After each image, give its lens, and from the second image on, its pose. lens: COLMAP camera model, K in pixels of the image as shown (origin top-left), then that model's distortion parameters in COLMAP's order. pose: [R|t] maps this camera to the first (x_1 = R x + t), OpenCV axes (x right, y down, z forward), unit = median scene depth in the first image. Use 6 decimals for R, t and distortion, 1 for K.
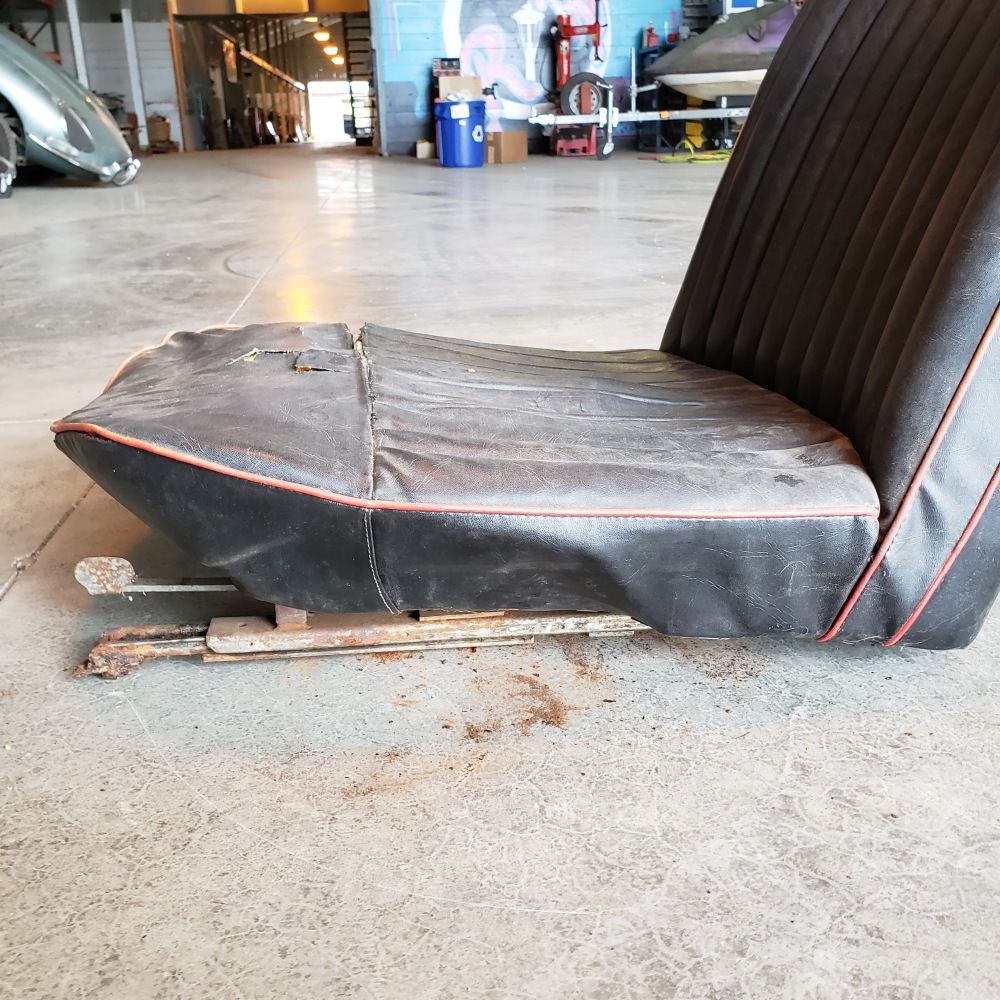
lens RADIAL K [[1046.0, 0, 494.4], [0, 1046.0, 515.6], [0, 0, 1]] dist [0.008367, 0.000000]
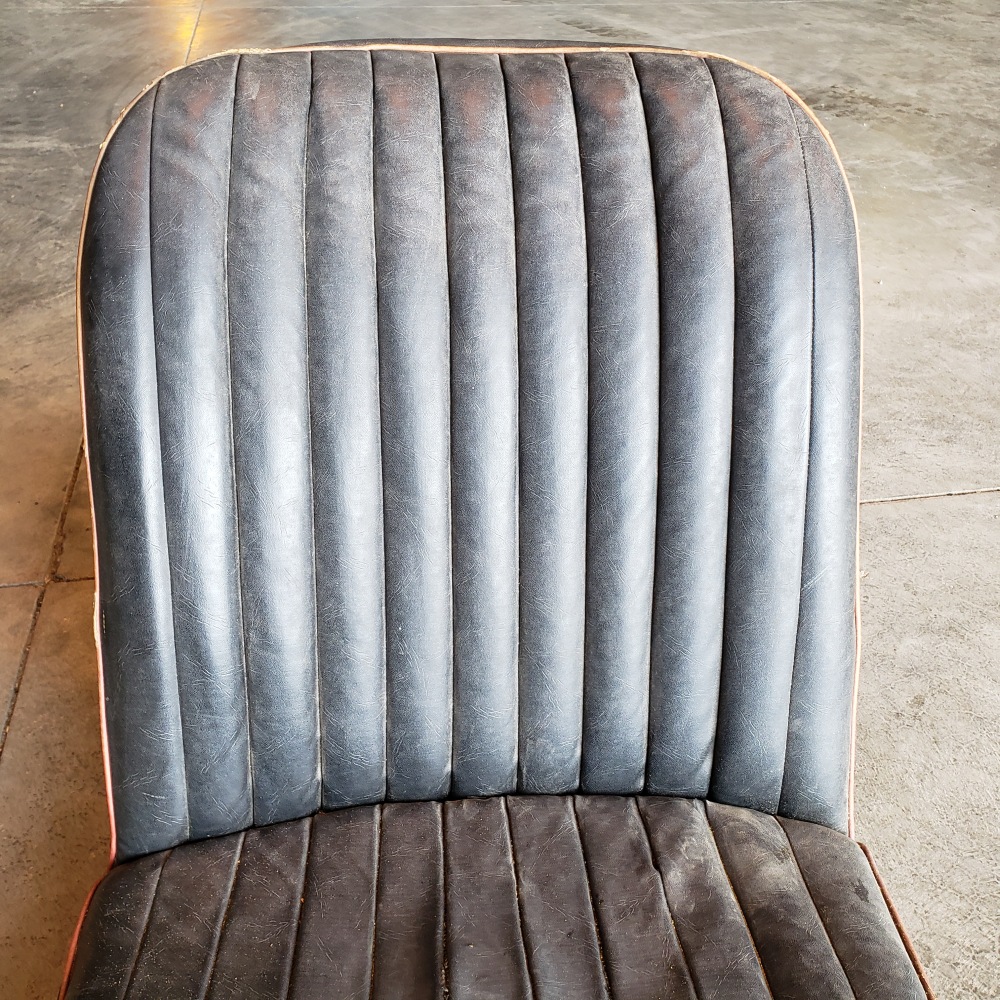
lens RADIAL K [[1046.0, 0, 502.5], [0, 1046.0, 484.8], [0, 0, 1]] dist [0.008367, 0.000000]
pose [[0.995507, -0.007562, 0.094391, -0.129874], [-0.016034, 0.968952, 0.246730, -0.865808], [-0.093326, -0.247135, 0.964476, 0.479611]]
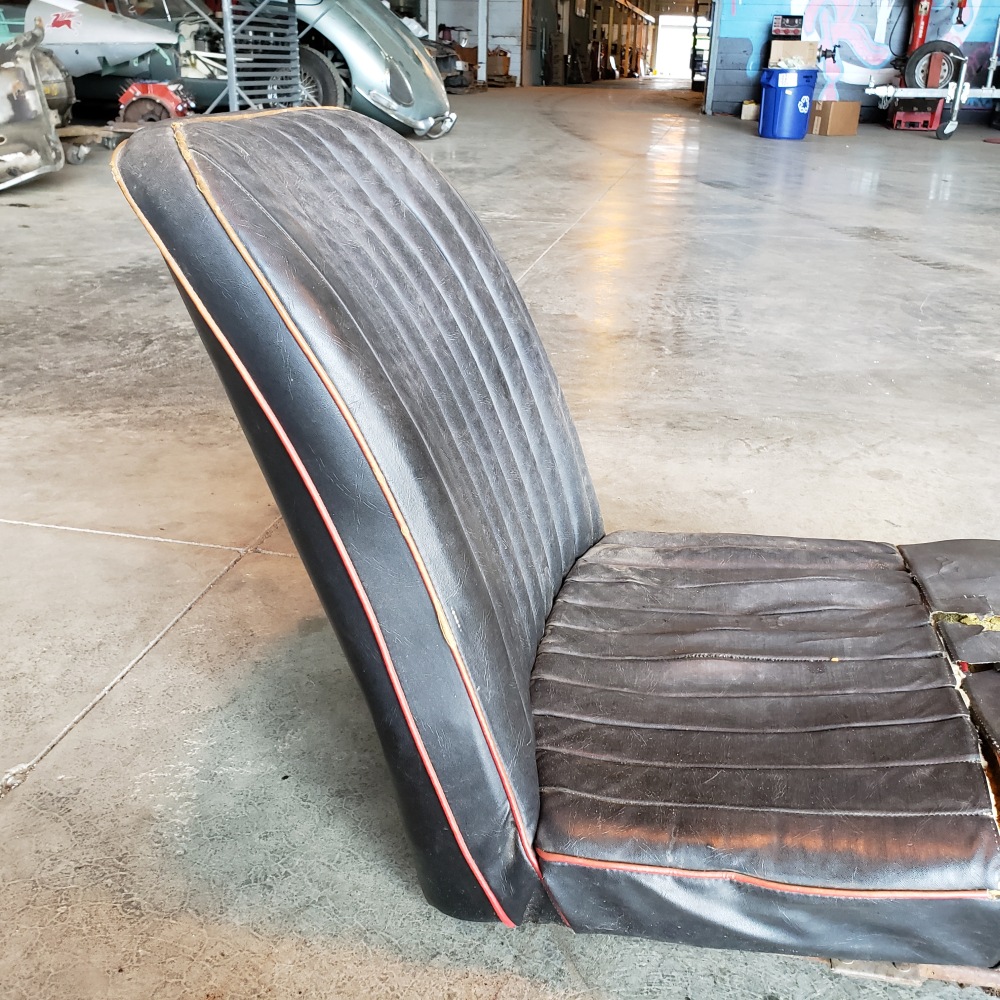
lens RADIAL K [[1046.0, 0, 505.4], [0, 1046.0, 494.3], [0, 0, 1]] dist [0.008367, 0.000000]
pose [[0.953887, 0.162146, -0.252603, 0.364634], [-0.151159, 0.986535, 0.062448, -0.581499], [0.259327, -0.021385, 0.965553, 0.197631]]
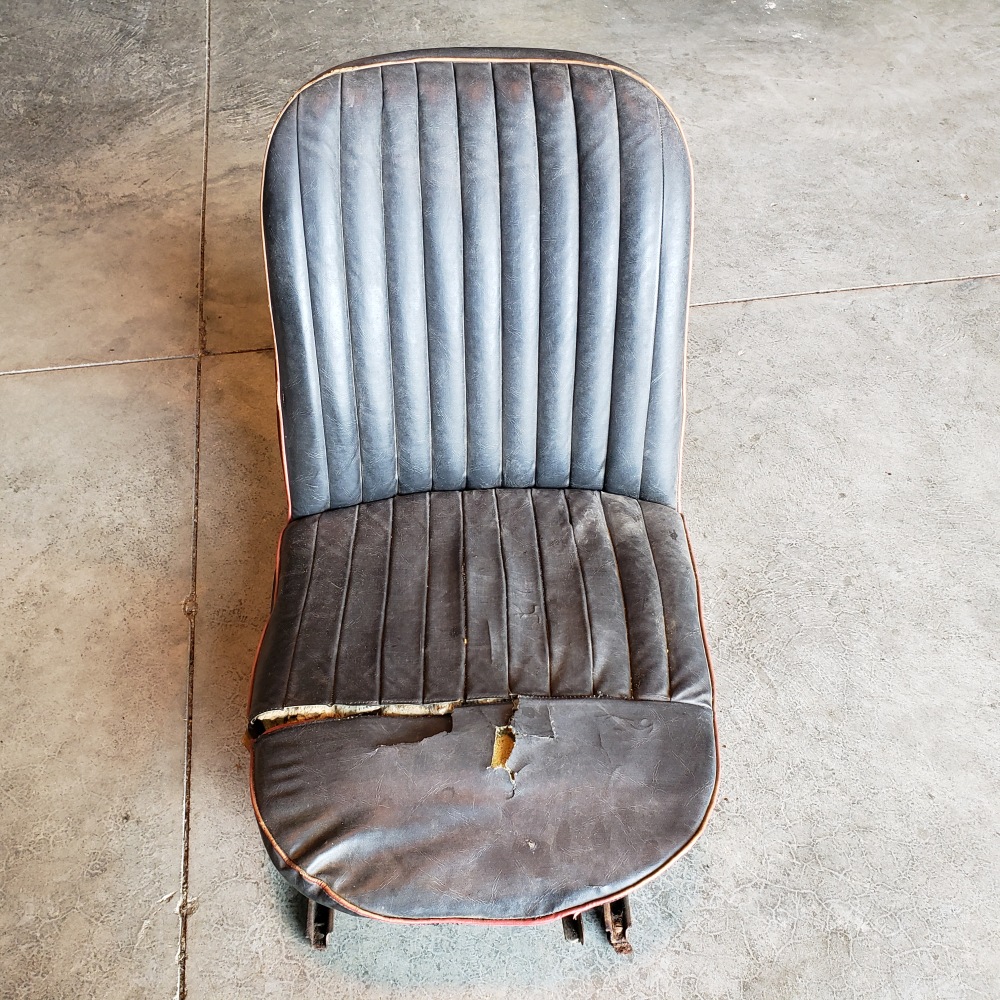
lens RADIAL K [[1046.0, 0, 508.2], [0, 1046.0, 500.2], [0, 0, 1]] dist [0.008367, 0.000000]
pose [[0.996721, -0.024748, 0.077035, -0.160570], [-0.017669, 0.862528, 0.505700, -1.341145], [-0.078960, -0.505403, 0.859263, -0.400807]]
